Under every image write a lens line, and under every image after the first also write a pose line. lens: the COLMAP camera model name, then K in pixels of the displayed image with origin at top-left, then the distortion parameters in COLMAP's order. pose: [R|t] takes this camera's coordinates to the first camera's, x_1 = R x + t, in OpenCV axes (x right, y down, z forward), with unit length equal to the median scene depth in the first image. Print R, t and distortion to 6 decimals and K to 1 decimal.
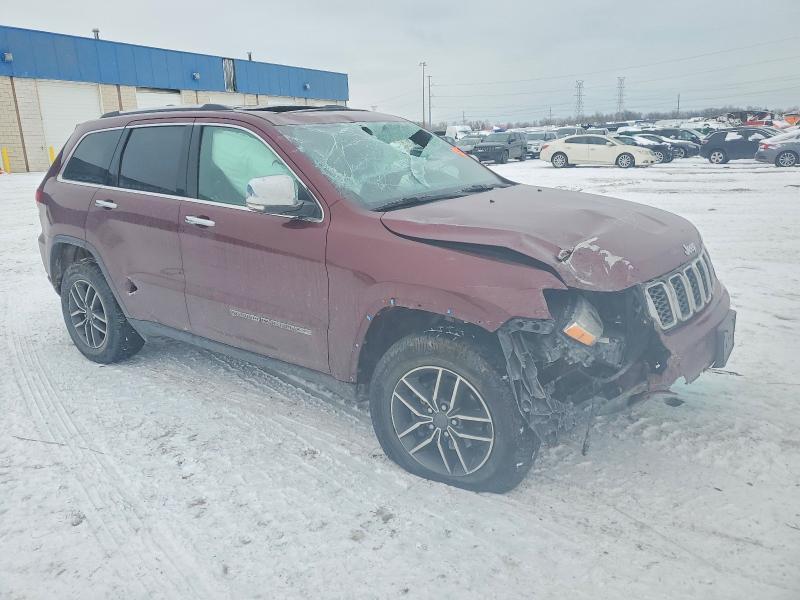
lens RADIAL K [[688.0, 0, 400.0], [0, 688.0, 300.0], [0, 0, 1]] dist [0.037403, 0.004681]
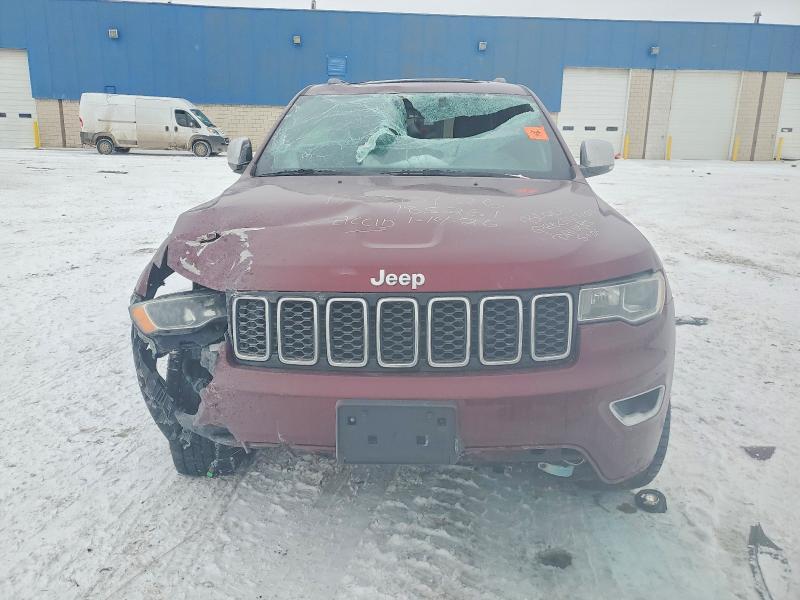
lens RADIAL K [[688.0, 0, 400.0], [0, 688.0, 300.0], [0, 0, 1]] dist [0.037403, 0.004681]
pose [[0.467873, 0.241142, -0.850262, 0.853337], [-0.237626, 0.960954, 0.141777, -0.129883], [0.851251, 0.135711, 0.506906, 0.599885]]
